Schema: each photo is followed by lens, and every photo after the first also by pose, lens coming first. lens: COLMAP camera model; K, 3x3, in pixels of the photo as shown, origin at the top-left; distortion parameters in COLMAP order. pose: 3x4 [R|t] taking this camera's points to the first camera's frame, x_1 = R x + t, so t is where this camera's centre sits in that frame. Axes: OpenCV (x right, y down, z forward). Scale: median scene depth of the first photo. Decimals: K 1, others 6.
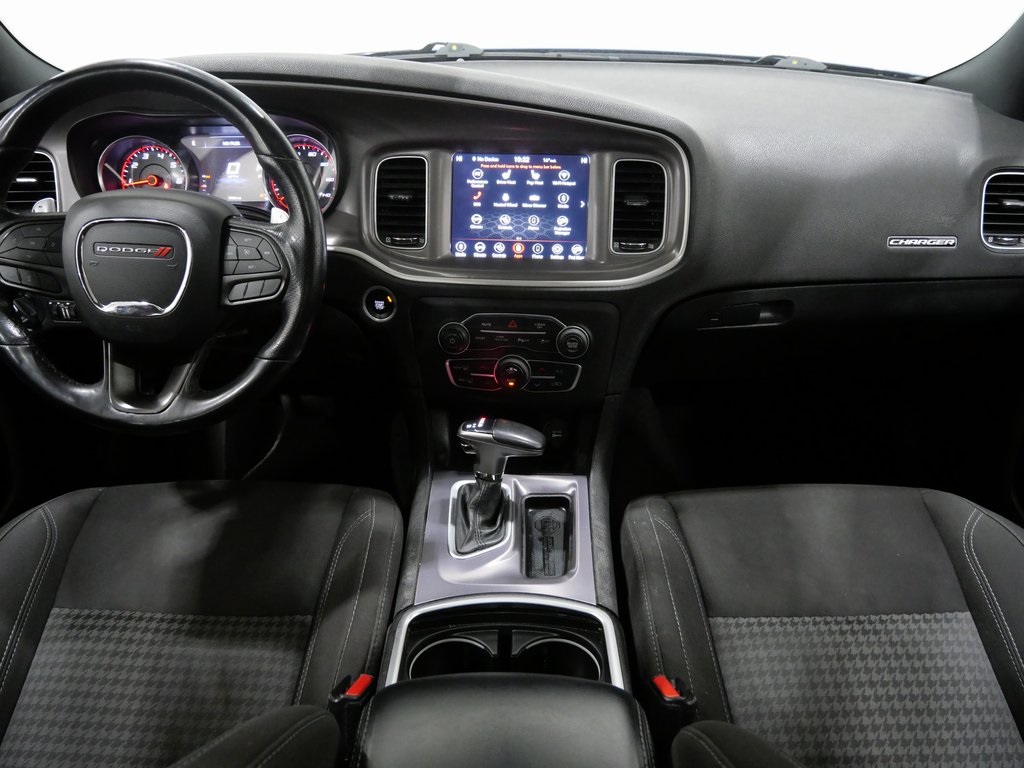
lens RADIAL K [[709.7, 0, 512.0], [0, 709.7, 384.0], [0, 0, 1]] dist [-0.046235, -0.000103]
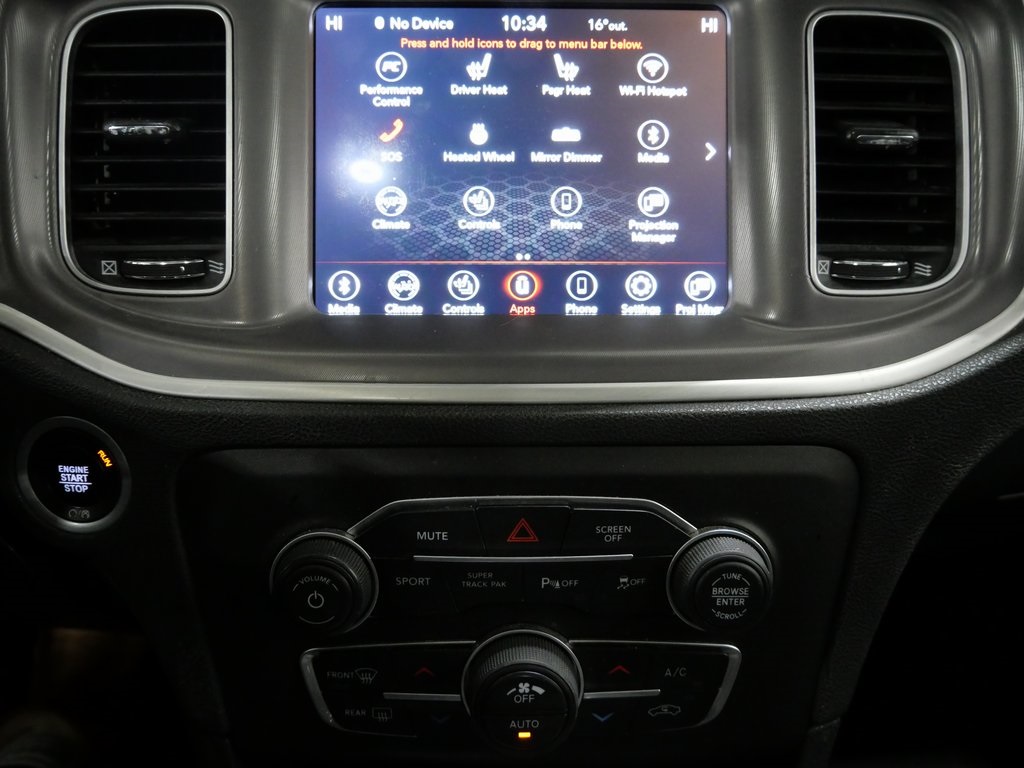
lens RADIAL K [[709.7, 0, 512.0], [0, 709.7, 384.0], [0, 0, 1]] dist [-0.046235, -0.000103]
pose [[0.993869, -0.031767, 0.105900, -0.031976], [0.044812, 0.991372, -0.123183, -0.107575], [-0.101073, 0.127173, 0.986717, 0.689197]]
